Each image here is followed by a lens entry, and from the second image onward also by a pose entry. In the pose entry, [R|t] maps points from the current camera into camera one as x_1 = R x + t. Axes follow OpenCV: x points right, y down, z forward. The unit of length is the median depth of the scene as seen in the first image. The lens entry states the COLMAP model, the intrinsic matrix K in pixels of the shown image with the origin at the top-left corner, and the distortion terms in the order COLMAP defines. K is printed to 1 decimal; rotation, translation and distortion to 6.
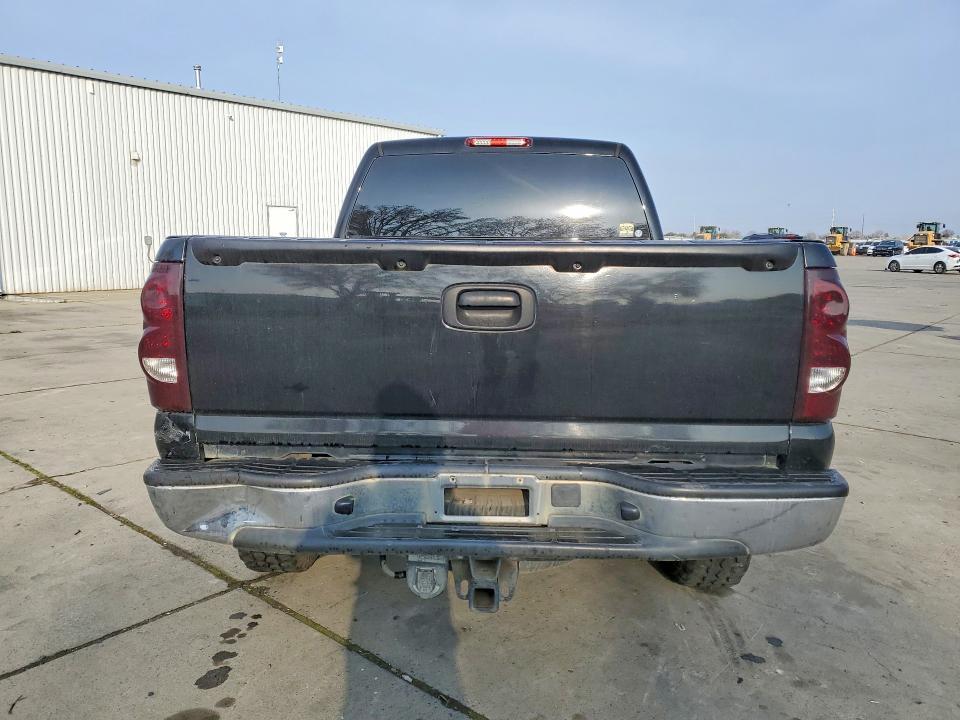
lens RADIAL K [[742.0, 0, 472.6], [0, 742.0, 357.7], [0, 0, 1]] dist [0.013521, 0.005461]
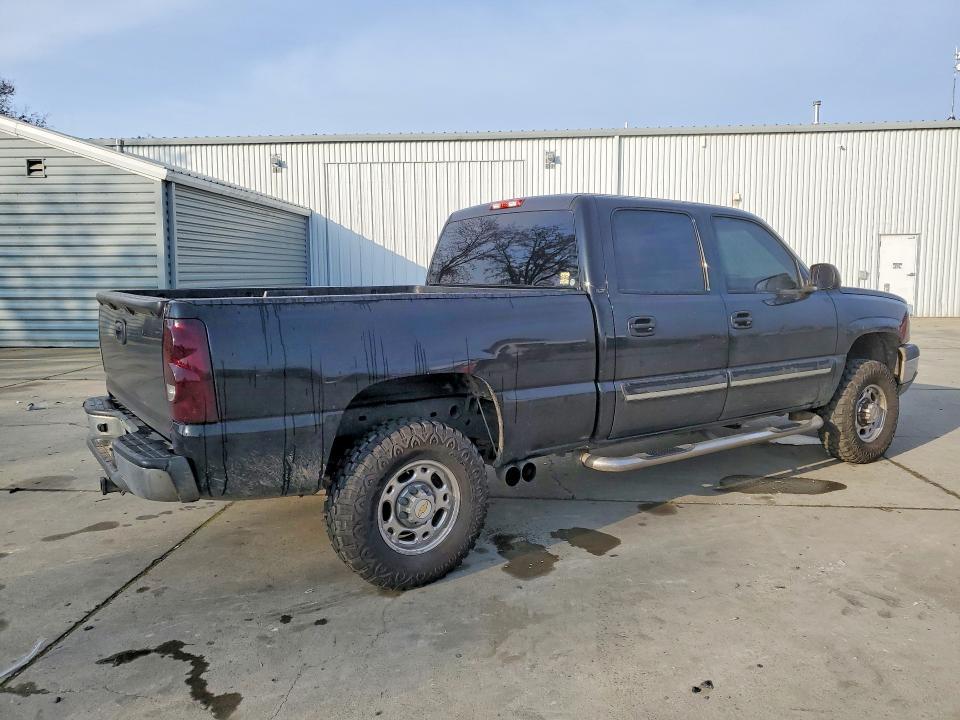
lens RADIAL K [[742.0, 0, 479.9], [0, 742.0, 360.3], [0, 0, 1]] dist [0.013521, 0.005461]
pose [[0.597346, 0.084116, -0.797560, 0.973836], [-0.111749, 0.993513, 0.021086, -0.066541], [0.794160, 0.076531, 0.602871, 0.282375]]
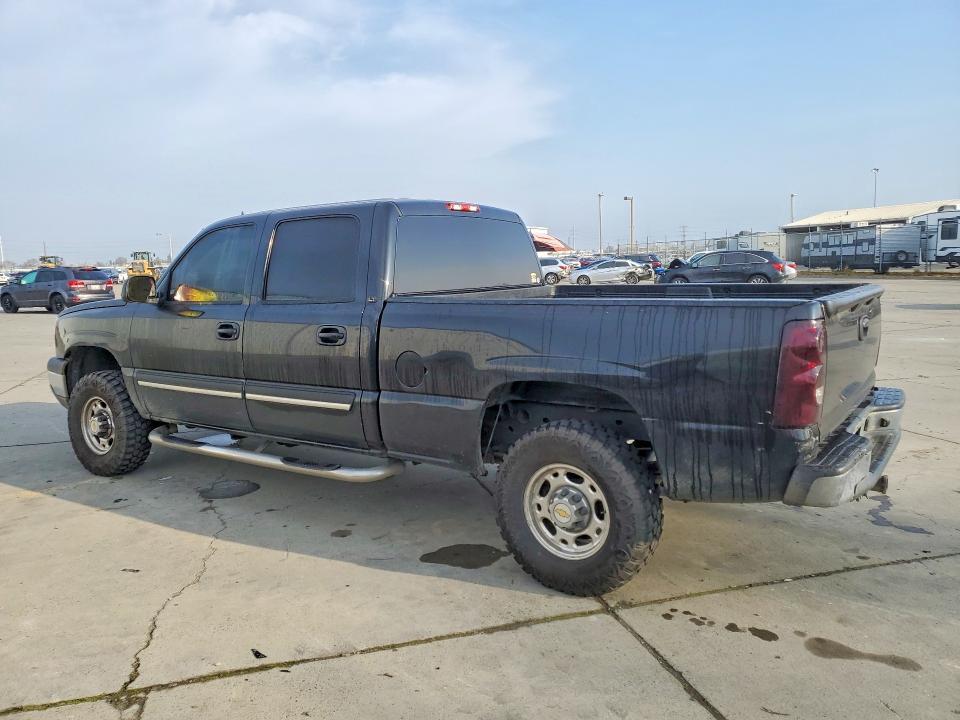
lens RADIAL K [[742.0, 0, 480.2], [0, 742.0, 358.5], [0, 0, 1]] dist [0.013521, 0.005461]
pose [[0.536498, -0.131011, 0.833671, -0.950858], [0.160673, 0.985663, 0.051497, -0.113749], [-0.828465, 0.106320, 0.549856, 0.370280]]
